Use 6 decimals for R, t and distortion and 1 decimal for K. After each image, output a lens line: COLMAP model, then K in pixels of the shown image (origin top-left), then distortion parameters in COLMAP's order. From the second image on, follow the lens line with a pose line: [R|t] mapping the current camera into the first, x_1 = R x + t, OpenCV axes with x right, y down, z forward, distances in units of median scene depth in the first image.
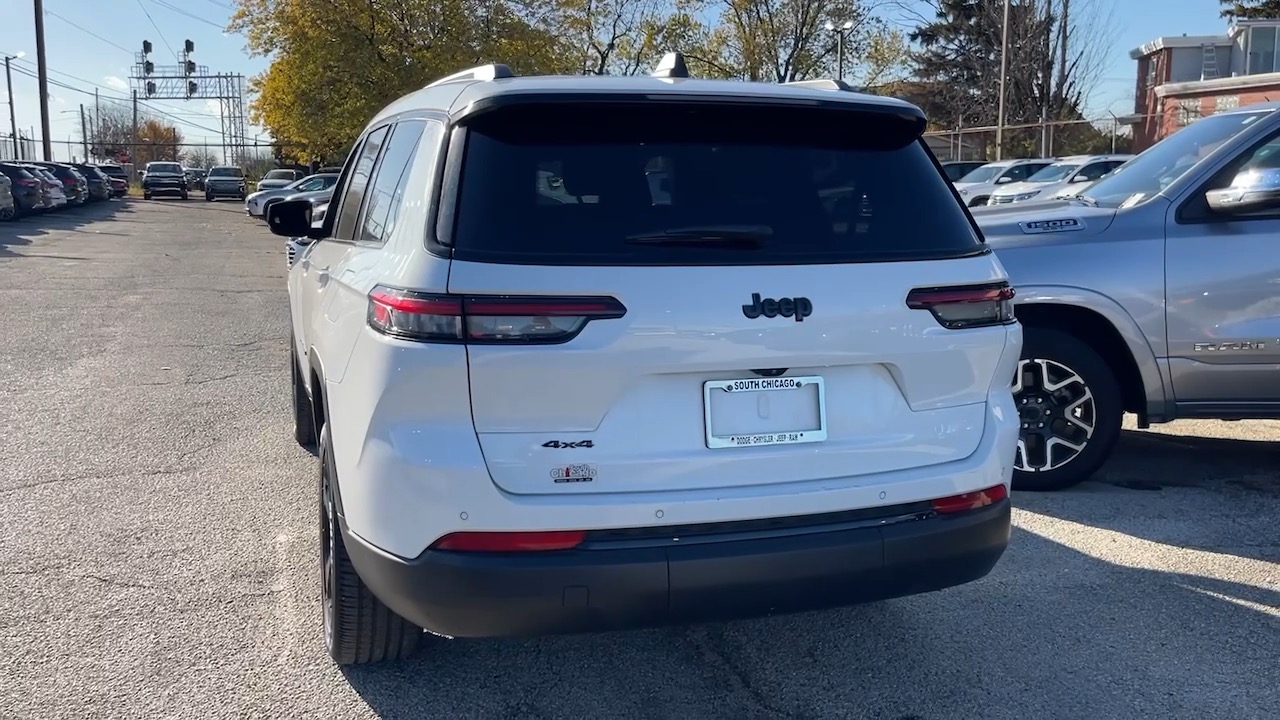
lens RADIAL K [[1114.8, 0, 635.0], [0, 1114.8, 356.2], [0, 0, 1]] dist [0.058533, -0.055145]
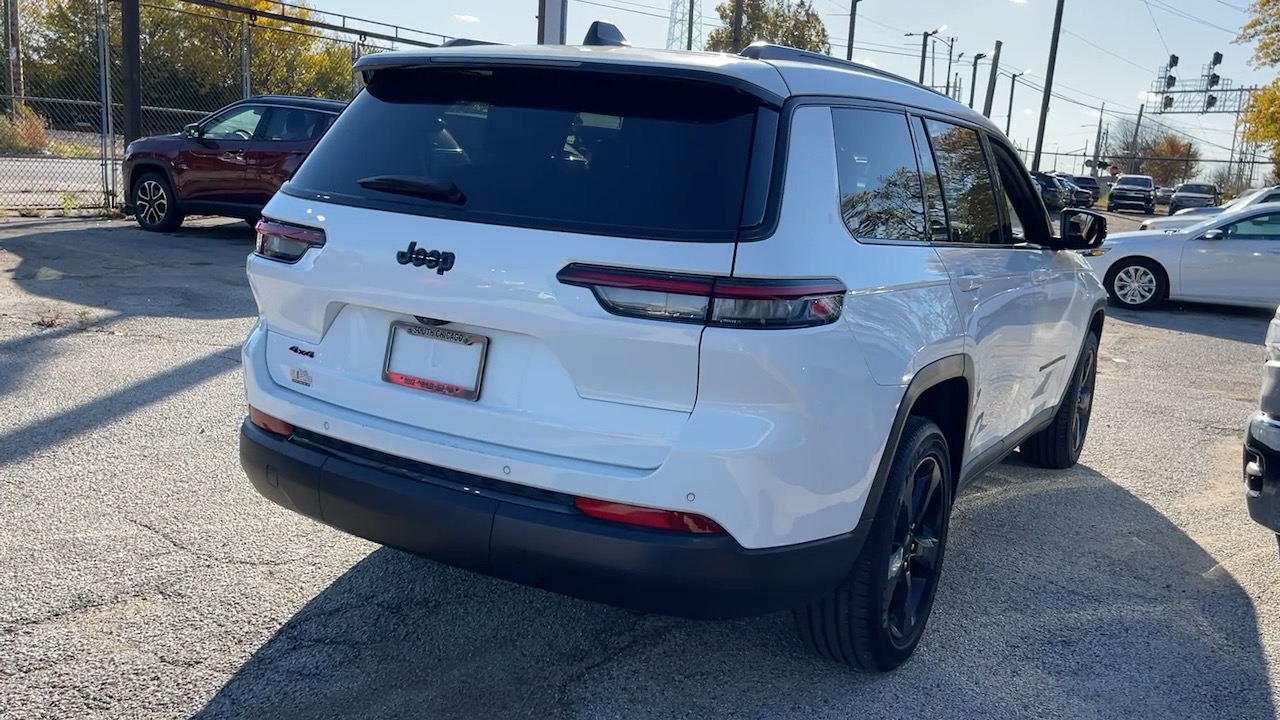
lens RADIAL K [[1114.8, 0, 647.0], [0, 1114.8, 357.9], [0, 0, 1]] dist [0.058533, -0.055145]
pose [[0.659417, 0.172586, -0.731699, 0.326860], [-0.181473, 0.981052, 0.067855, -0.019023], [0.729545, 0.088039, 0.678242, 0.142956]]
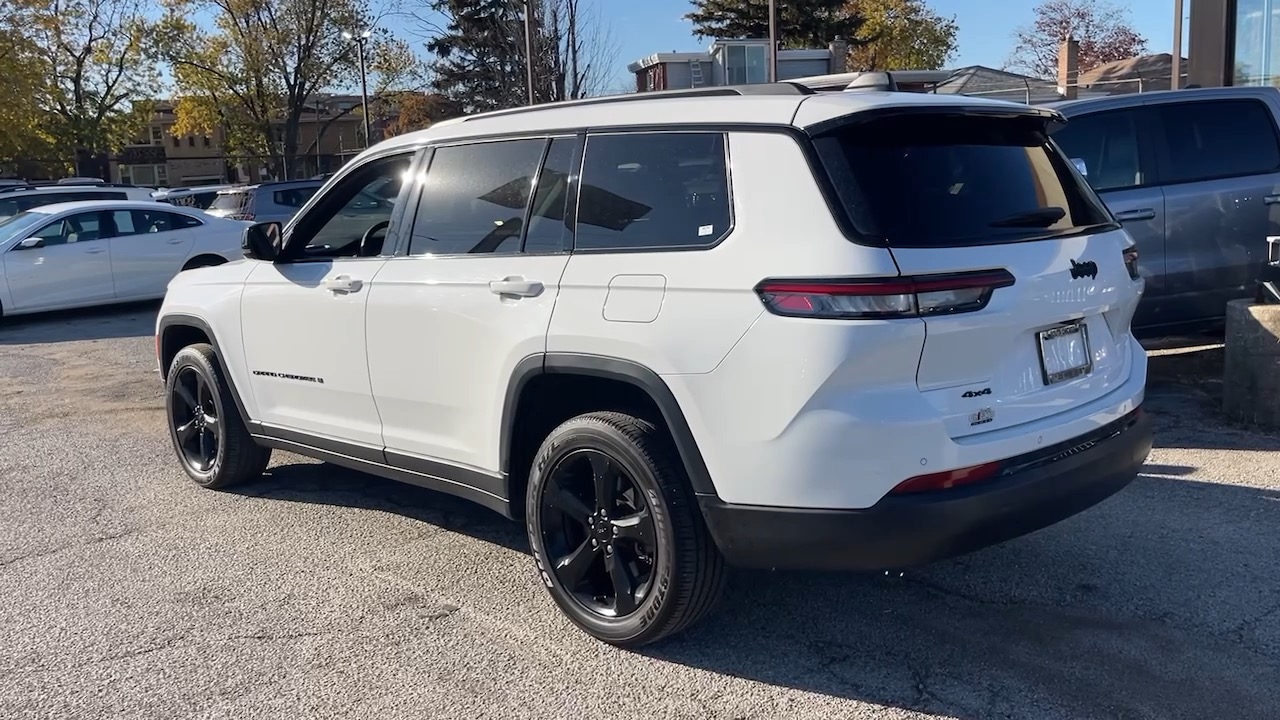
lens RADIAL K [[1114.8, 0, 632.2], [0, 1114.8, 366.4], [0, 0, 1]] dist [0.058533, -0.055145]
pose [[0.901366, -0.106438, 0.419774, -0.282068], [0.106054, 0.994063, 0.024328, -0.005999], [-0.419871, 0.022590, 0.907303, 0.014774]]
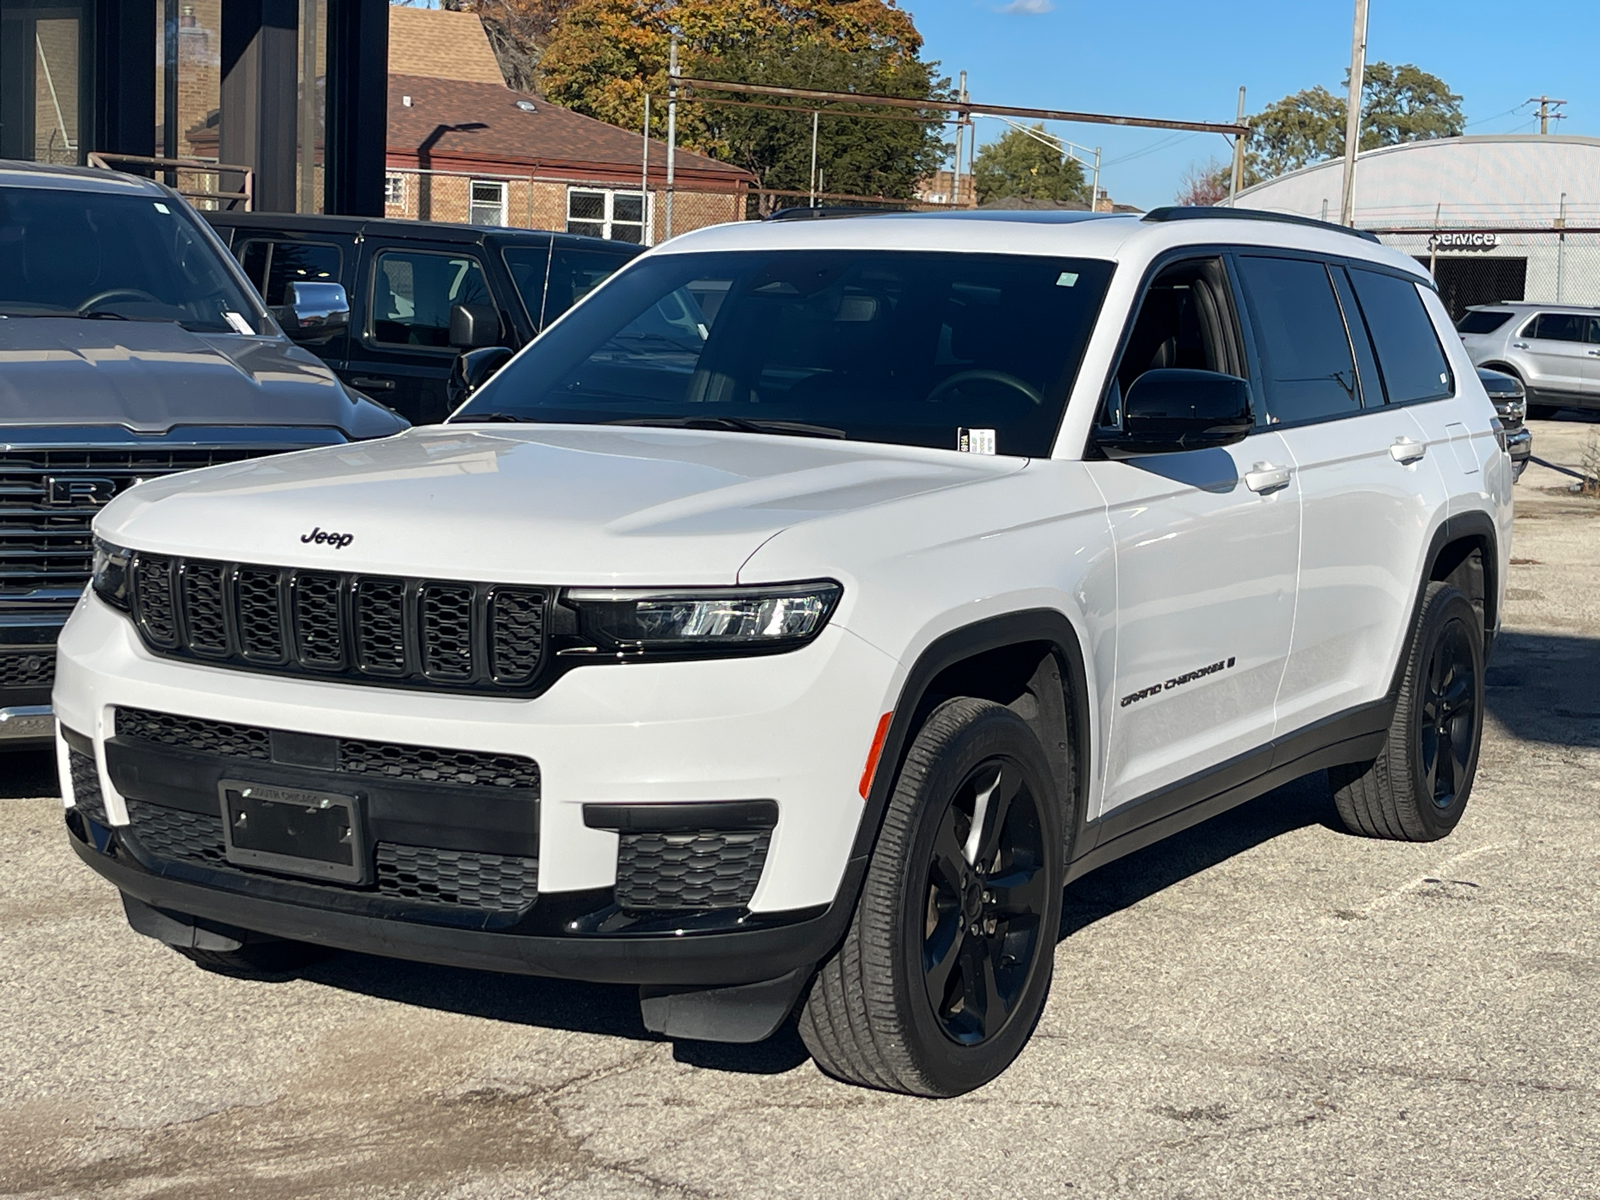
lens RADIAL K [[2647.6, 0, 802.4], [0, 2647.6, 589.0], [0, 0, 1]] dist [0.078998, 0.000000]
pose [[-0.658694, -0.098906, 0.745882, -0.665844], [0.083580, 0.975569, 0.203174, -0.186468], [-0.747755, 0.196170, -0.634334, 1.187968]]
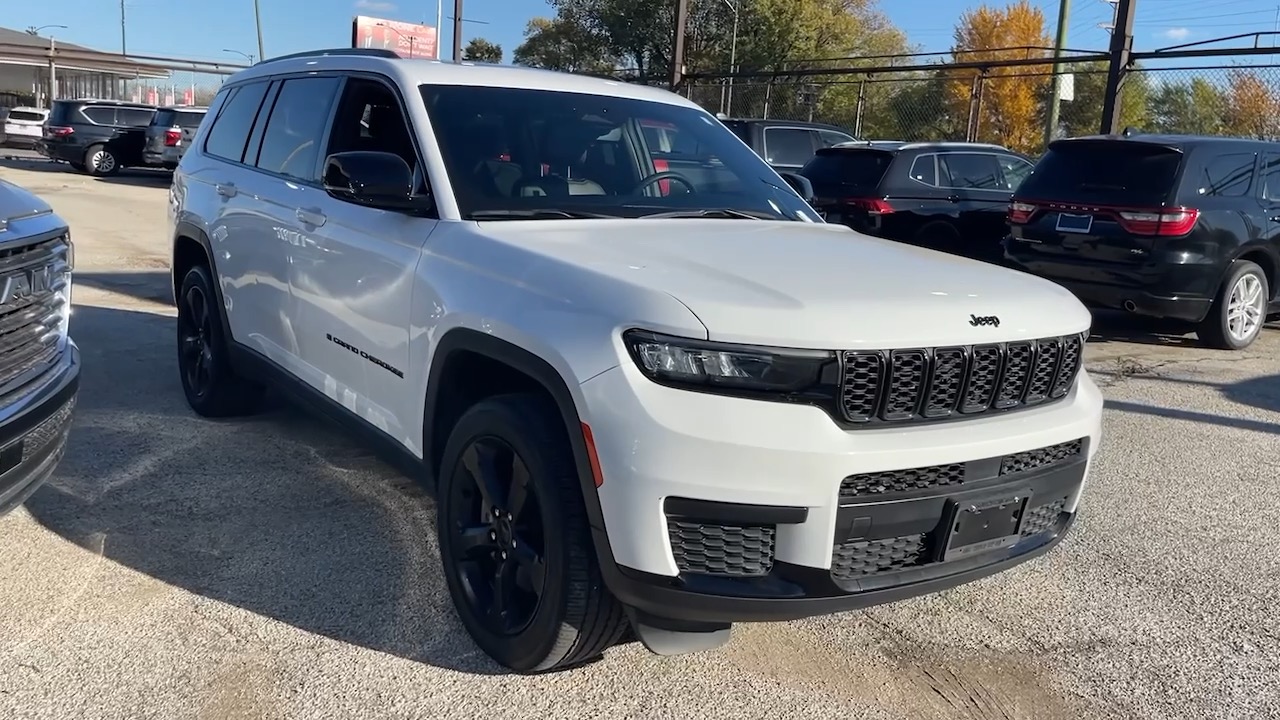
lens RADIAL K [[1114.8, 0, 643.9], [0, 1114.8, 362.6], [0, 0, 1]] dist [0.058533, -0.055145]
pose [[-0.955291, -0.009925, -0.295500, 0.047520], [-0.108741, 0.941182, 0.319925, -0.176184], [0.274944, 0.337754, -0.900182, 1.185612]]
